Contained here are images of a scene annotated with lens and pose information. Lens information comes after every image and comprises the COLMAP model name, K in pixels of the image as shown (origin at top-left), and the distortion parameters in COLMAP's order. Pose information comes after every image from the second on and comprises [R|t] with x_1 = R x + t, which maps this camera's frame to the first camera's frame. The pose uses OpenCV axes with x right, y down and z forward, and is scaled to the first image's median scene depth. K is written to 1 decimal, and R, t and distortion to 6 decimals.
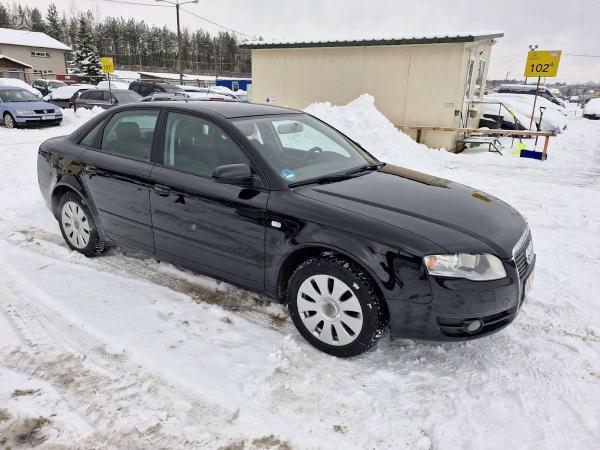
lens RADIAL K [[437.3, 0, 300.0], [0, 437.3, 225.0], [0, 0, 1]] dist [0.077632, -0.075917]
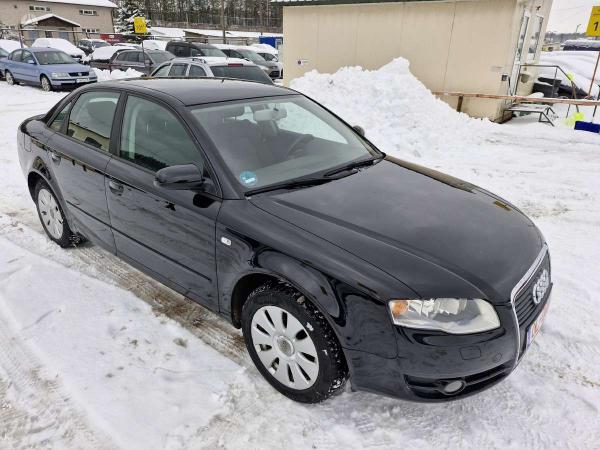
lens RADIAL K [[437.3, 0, 300.0], [0, 437.3, 225.0], [0, 0, 1]] dist [0.077632, -0.075917]
pose [[0.994930, 0.032850, -0.095053, 0.135620], [-0.024534, 0.995873, 0.087375, -0.090493], [0.097531, -0.084600, 0.991630, 0.152241]]
